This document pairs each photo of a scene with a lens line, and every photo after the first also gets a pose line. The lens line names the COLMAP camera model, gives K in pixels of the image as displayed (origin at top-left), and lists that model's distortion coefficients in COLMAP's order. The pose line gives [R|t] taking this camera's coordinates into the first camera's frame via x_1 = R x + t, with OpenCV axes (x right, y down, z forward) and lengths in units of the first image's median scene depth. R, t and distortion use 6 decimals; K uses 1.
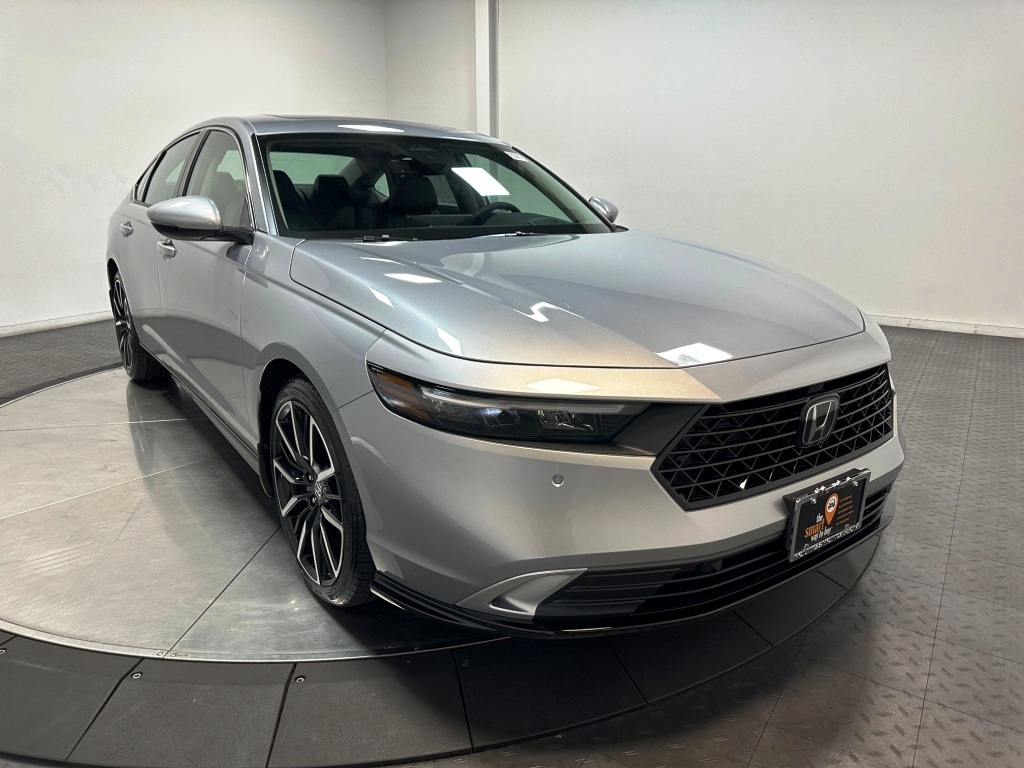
lens RADIAL K [[712.6, 0, 517.3], [0, 712.6, 380.2], [0, 0, 1]] dist [-0.009858, -0.002643]
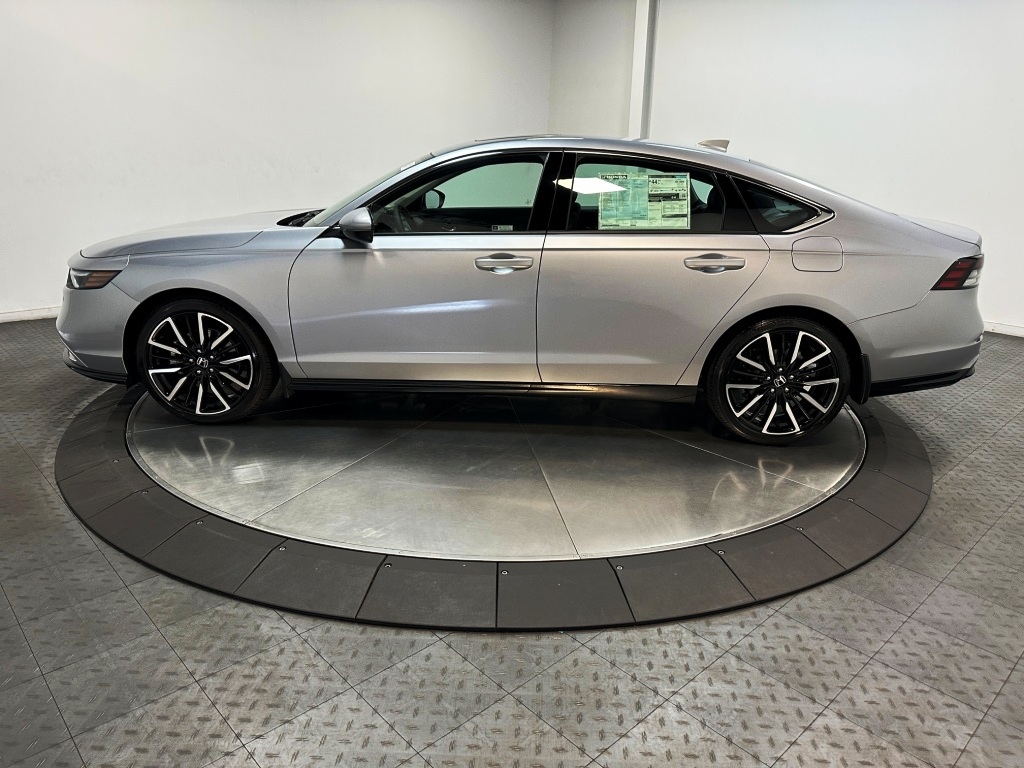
lens RADIAL K [[712.6, 0, 508.9], [0, 712.6, 385.8], [0, 0, 1]] dist [-0.009858, -0.002643]
pose [[0.967219, 0.091728, -0.236796, 0.195769], [-0.082864, 0.995445, 0.047138, -0.006715], [0.240042, -0.025971, 0.970415, -0.244981]]
